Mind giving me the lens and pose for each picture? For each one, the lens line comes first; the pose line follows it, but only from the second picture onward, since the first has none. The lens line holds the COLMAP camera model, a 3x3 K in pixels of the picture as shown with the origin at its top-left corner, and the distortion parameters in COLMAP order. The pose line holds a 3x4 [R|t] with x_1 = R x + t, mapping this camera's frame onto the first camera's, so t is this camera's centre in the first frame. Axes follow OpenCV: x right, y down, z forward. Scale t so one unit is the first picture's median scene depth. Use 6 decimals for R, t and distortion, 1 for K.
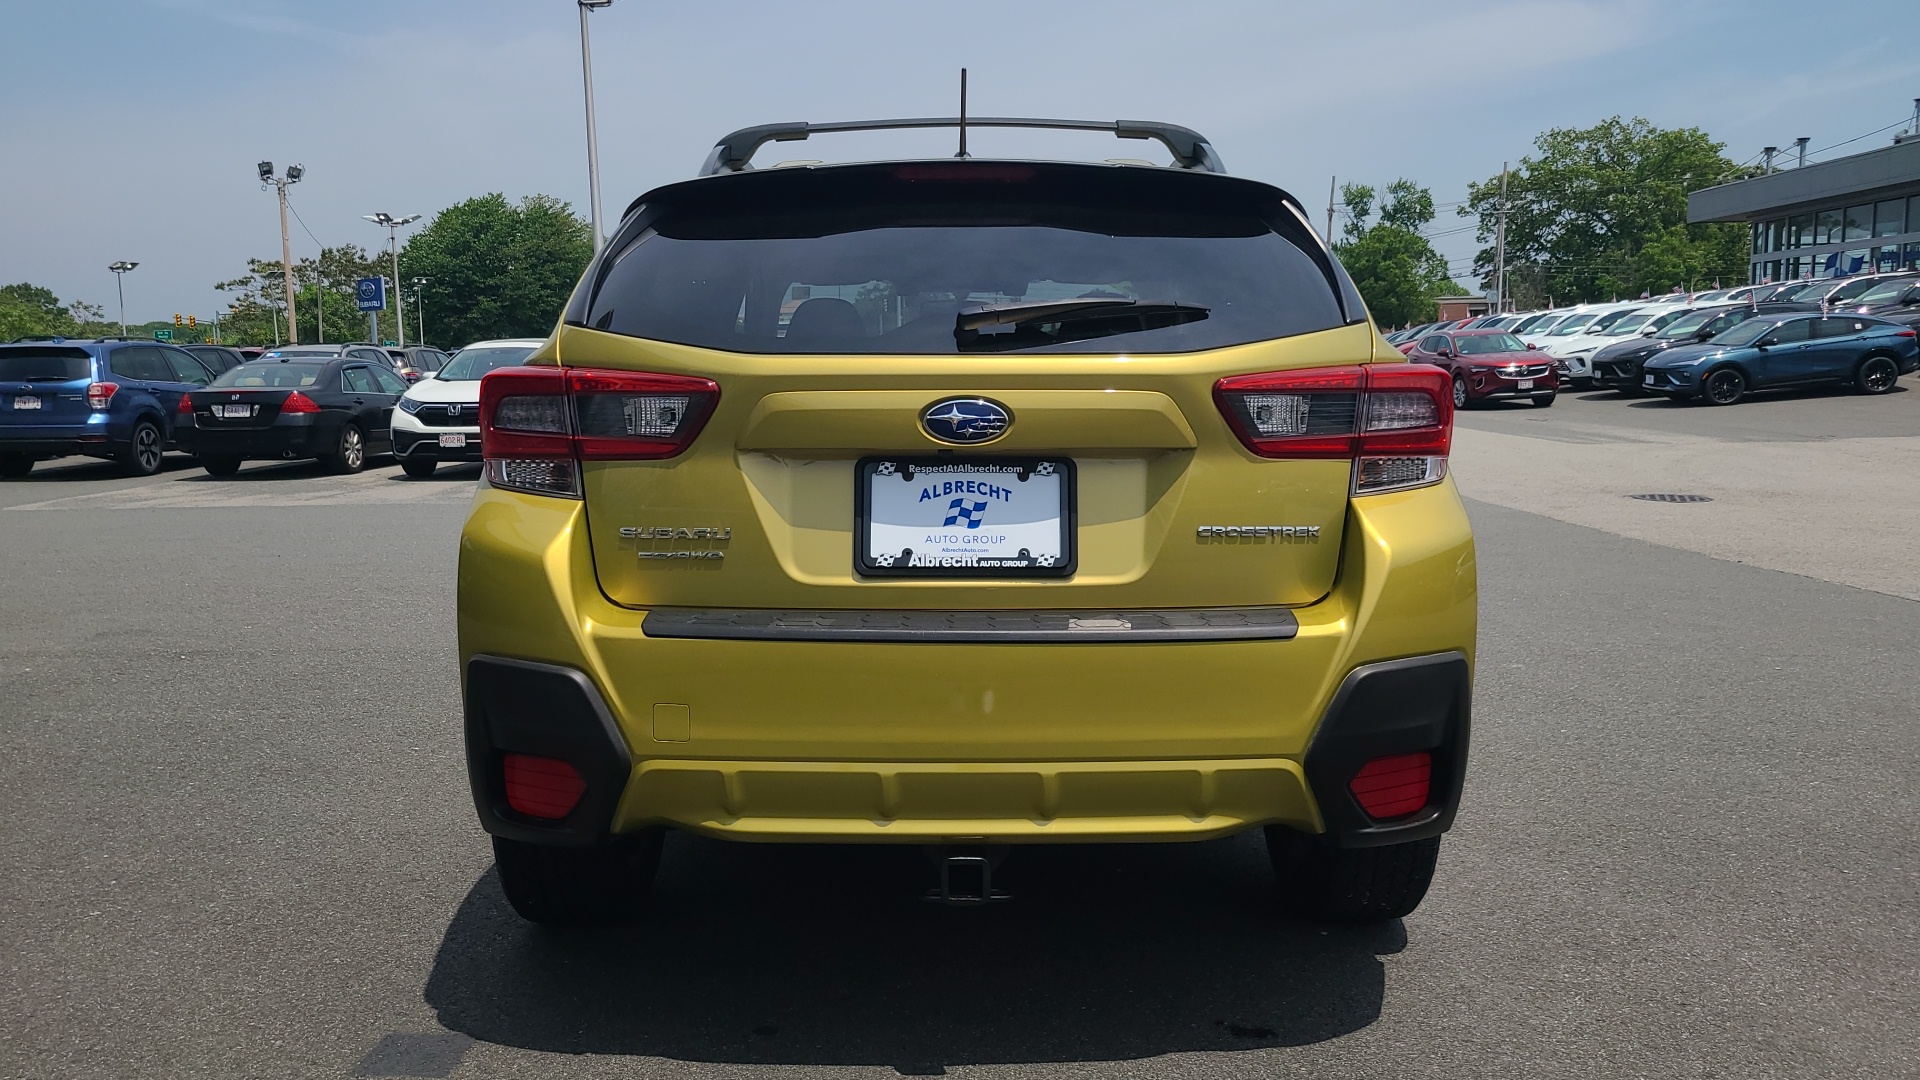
lens RADIAL K [[1436.3, 0, 954.6], [0, 1436.3, 538.7], [0, 0, 1]] dist [0.035385, -0.003382]
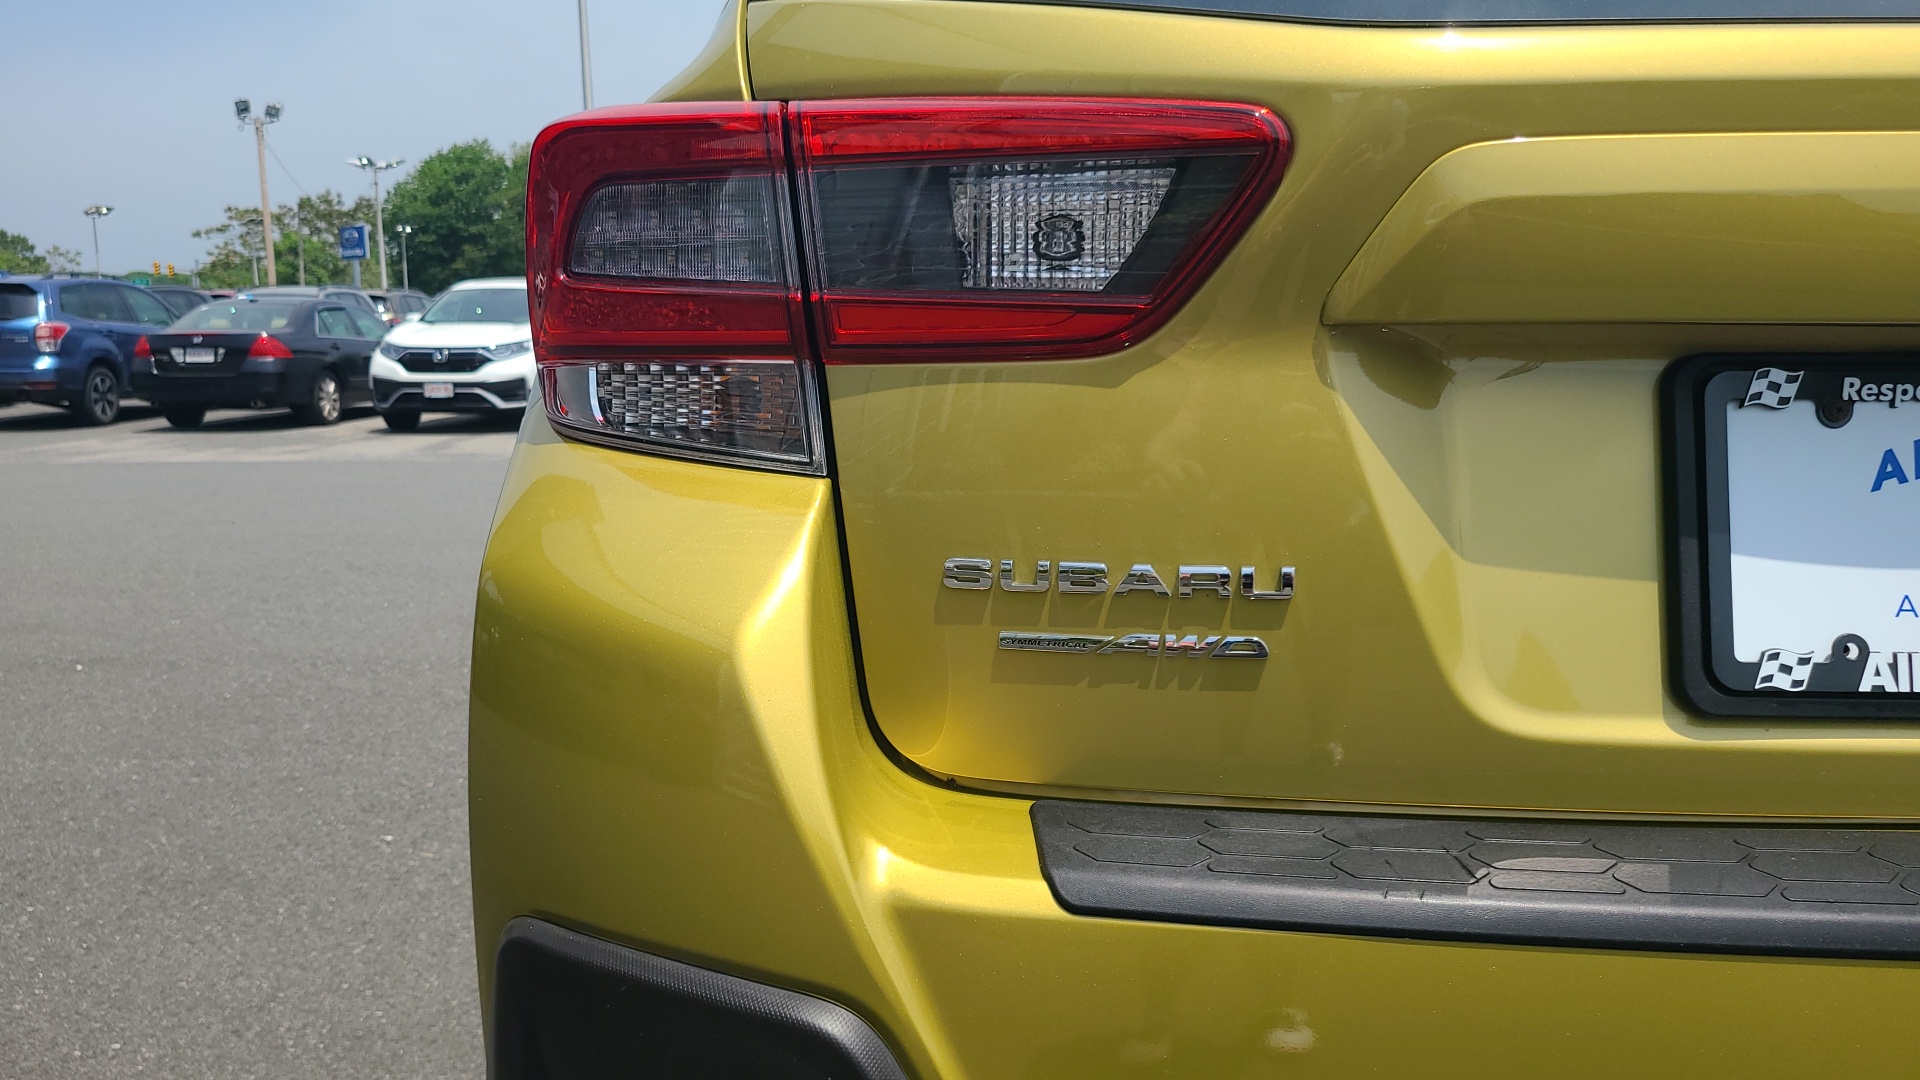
lens RADIAL K [[1456.7, 0, 952.8], [0, 1456.7, 535.3], [0, 0, 1]] dist [0.024872, -0.008421]
pose [[0.999968, 0.006947, 0.003989, -0.028838], [-0.007047, 0.999648, 0.025568, -0.002742], [-0.003810, -0.025595, 0.999665, 0.081308]]
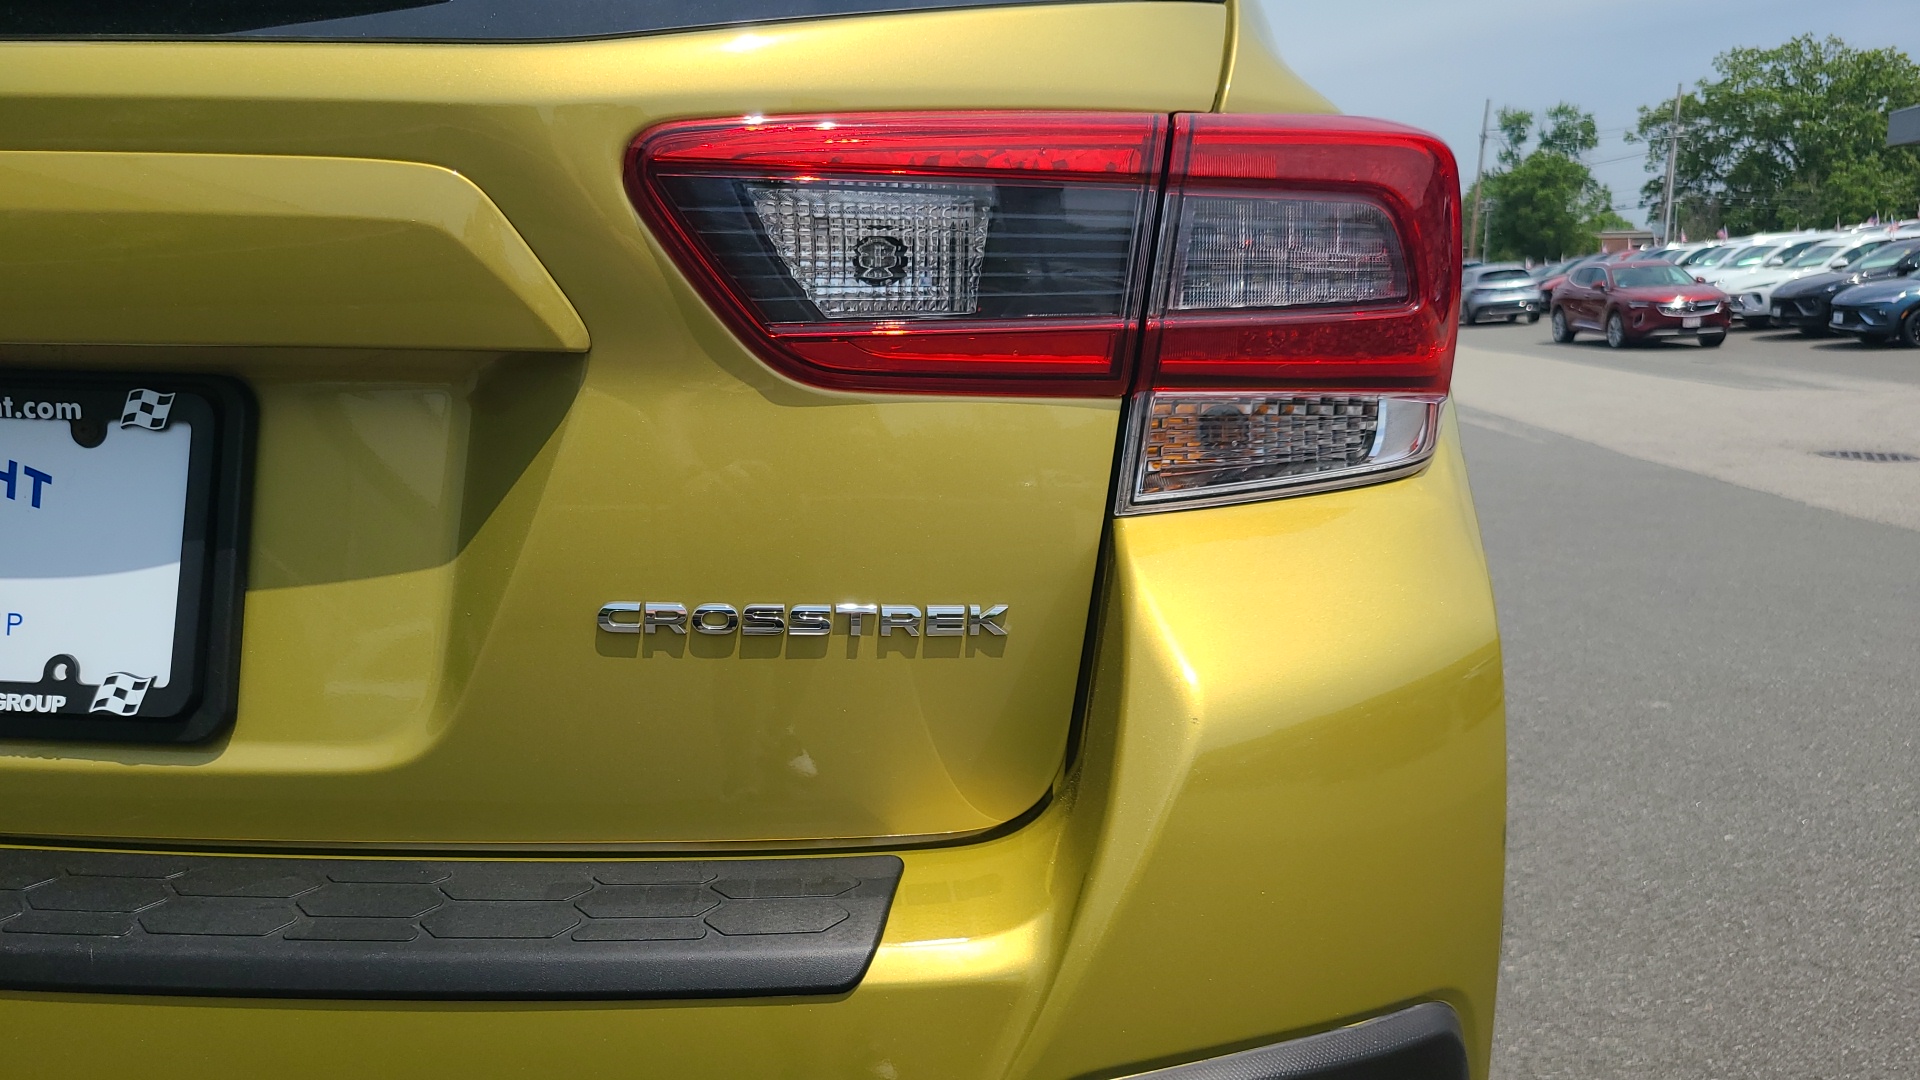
lens RADIAL K [[1456.7, 0, 952.8], [0, 1456.7, 535.3], [0, 0, 1]] dist [0.024872, -0.008421]
pose [[0.995994, 0.025210, -0.085793, 0.033424], [-0.021692, 0.998895, 0.041687, -0.004646], [0.086749, -0.039659, 0.995441, 0.083640]]
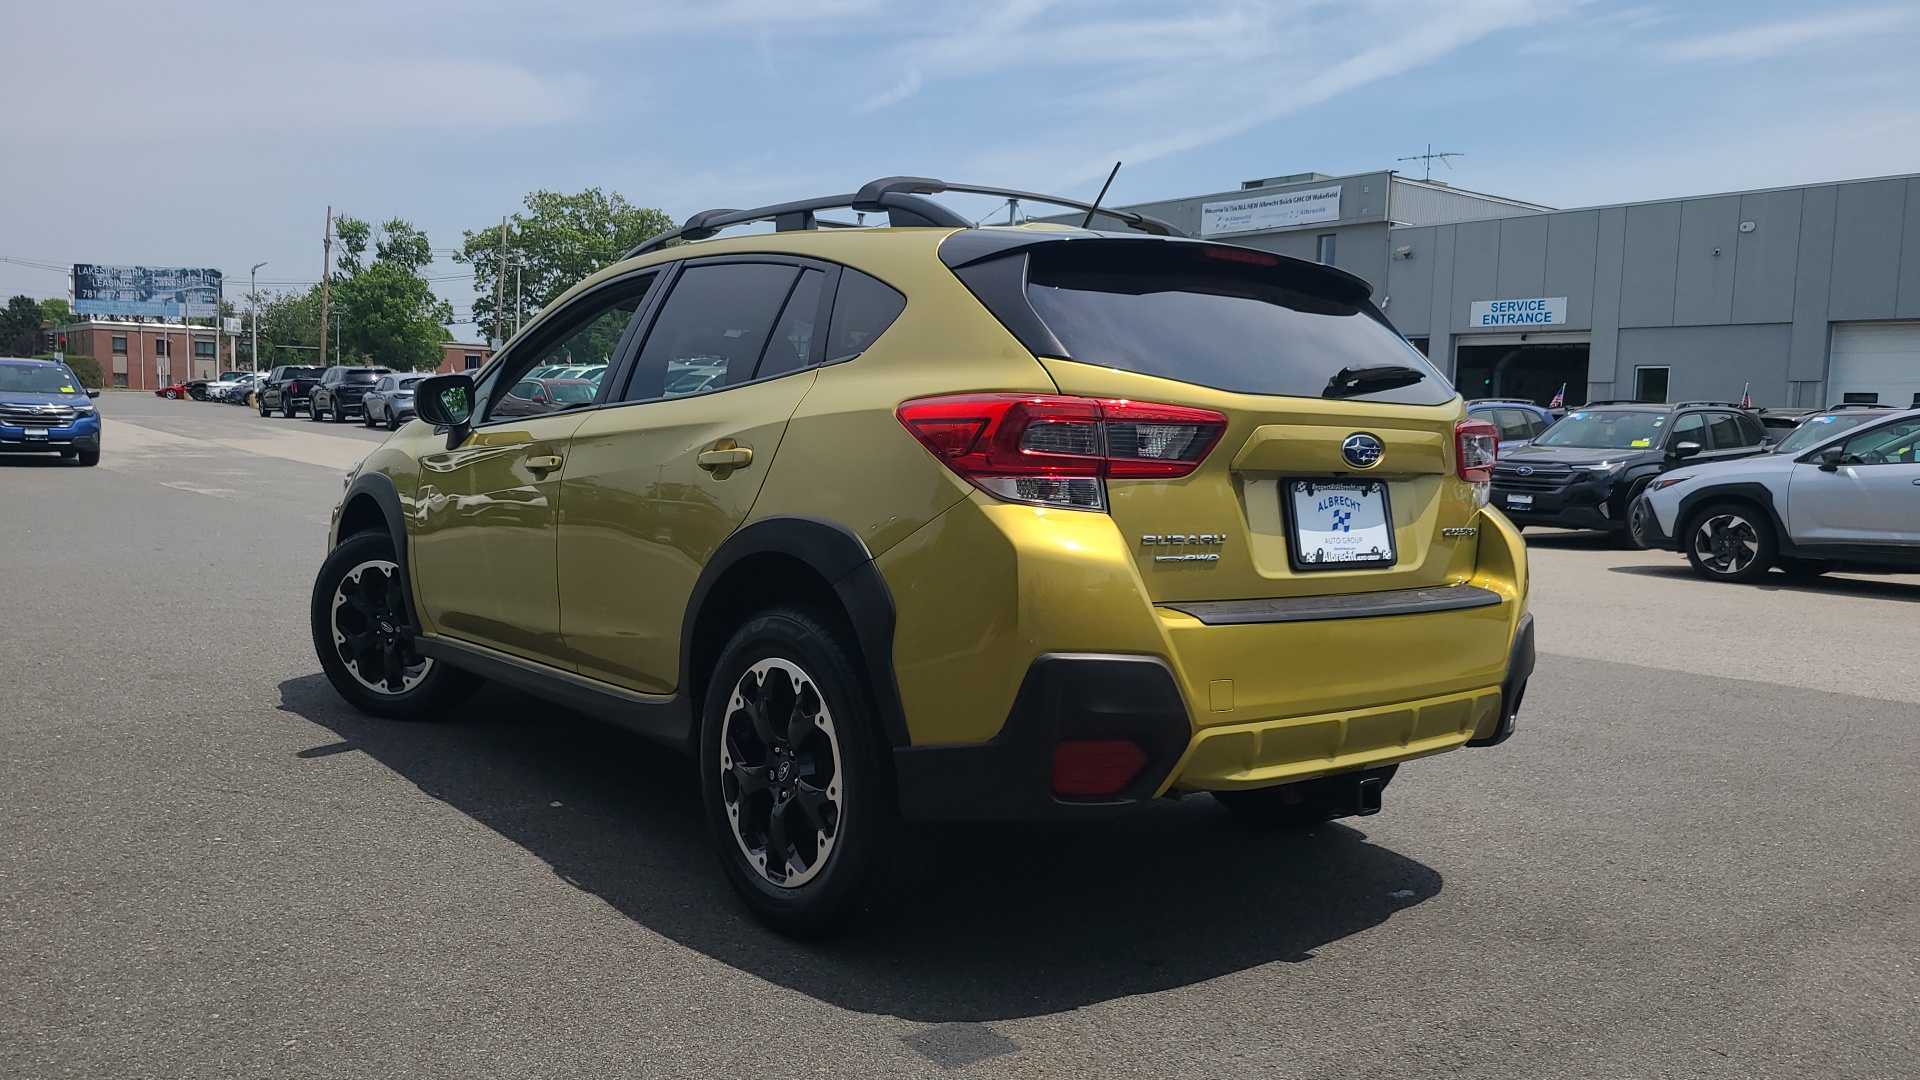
lens RADIAL K [[1428.7, 0, 966.6], [0, 1428.7, 533.7], [0, 0, 1]] dist [0.039731, -0.006224]
pose [[0.771260, -0.012889, 0.636390, -0.134097], [0.034312, 0.999183, -0.021347, 0.001277], [-0.635595, 0.038300, 0.771072, 0.024791]]
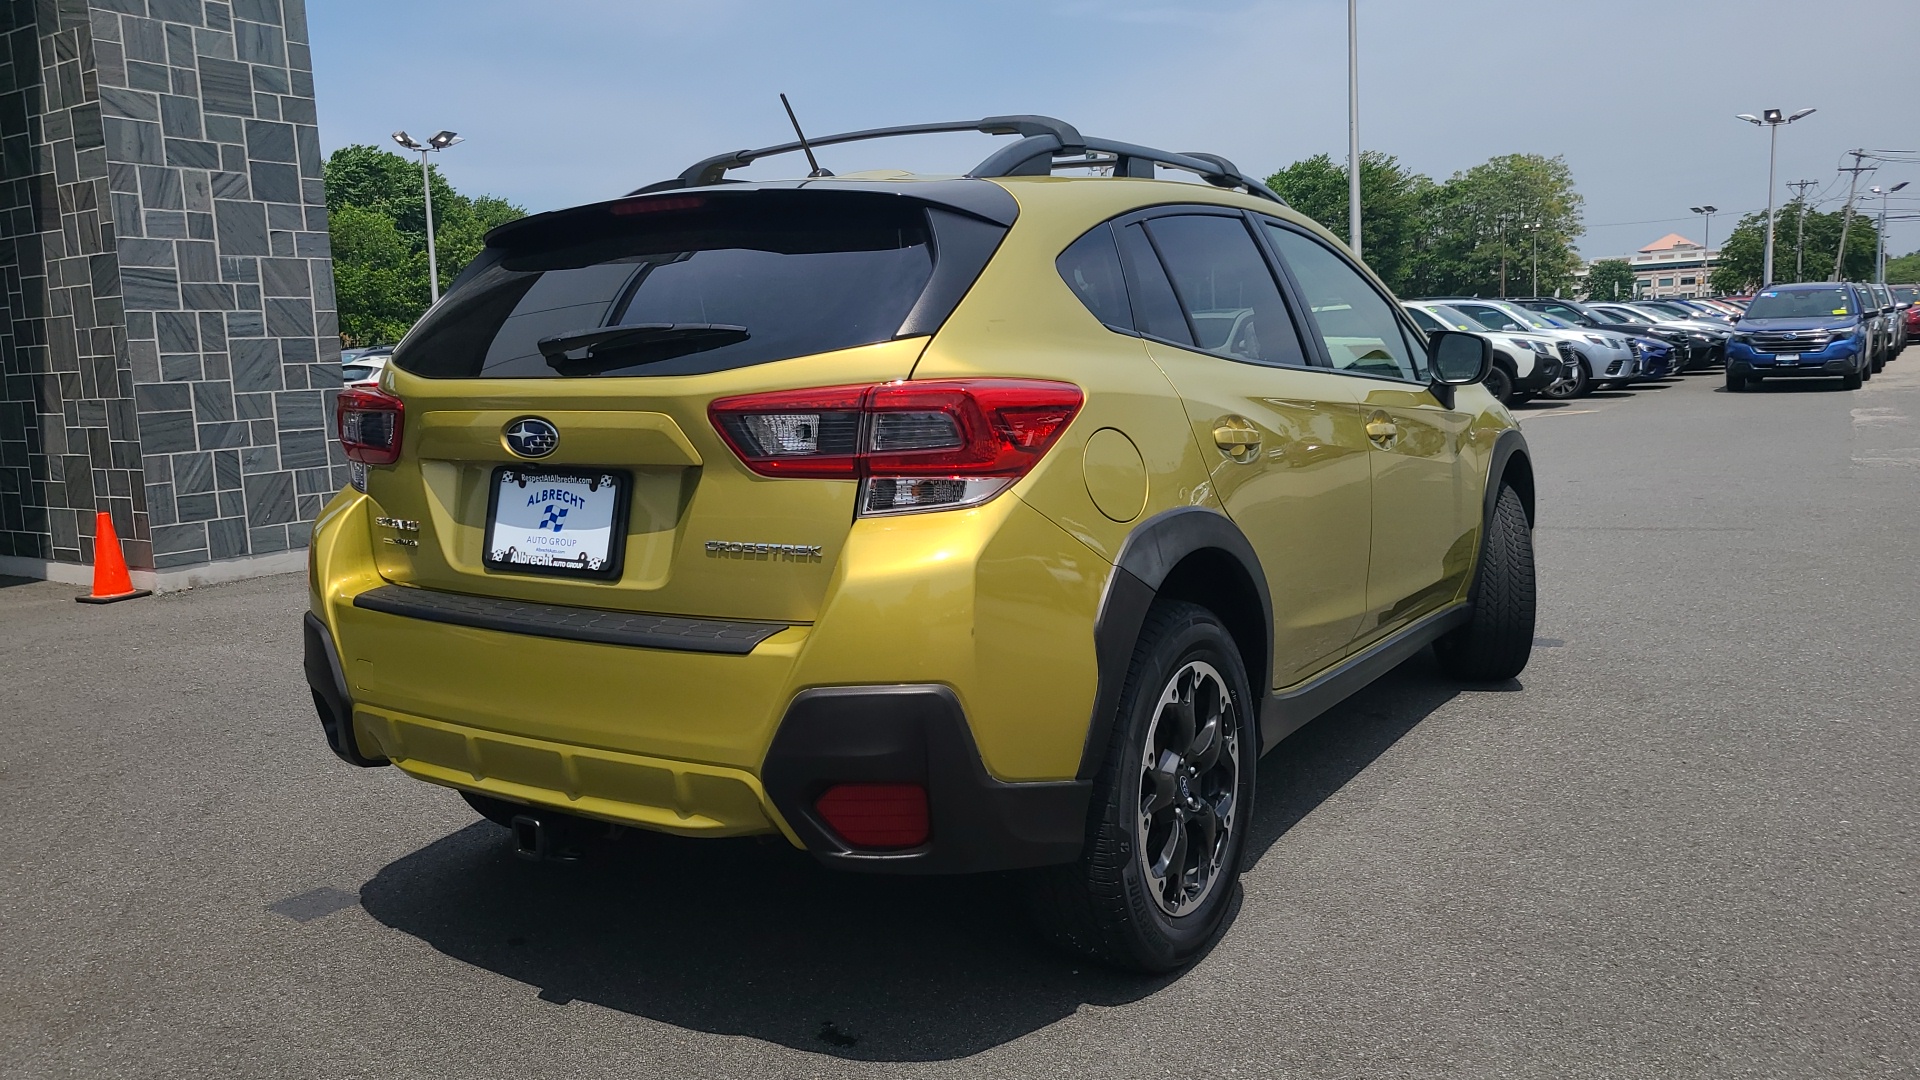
lens RADIAL K [[1428.7, 0, 966.6], [0, 1428.7, 533.7], [0, 0, 1]] dist [0.039731, -0.006224]
pose [[0.851698, 0.048800, -0.521755, 0.106765], [-0.034646, 0.998720, 0.036857, -0.007134], [0.522886, -0.013314, 0.852299, 0.025354]]
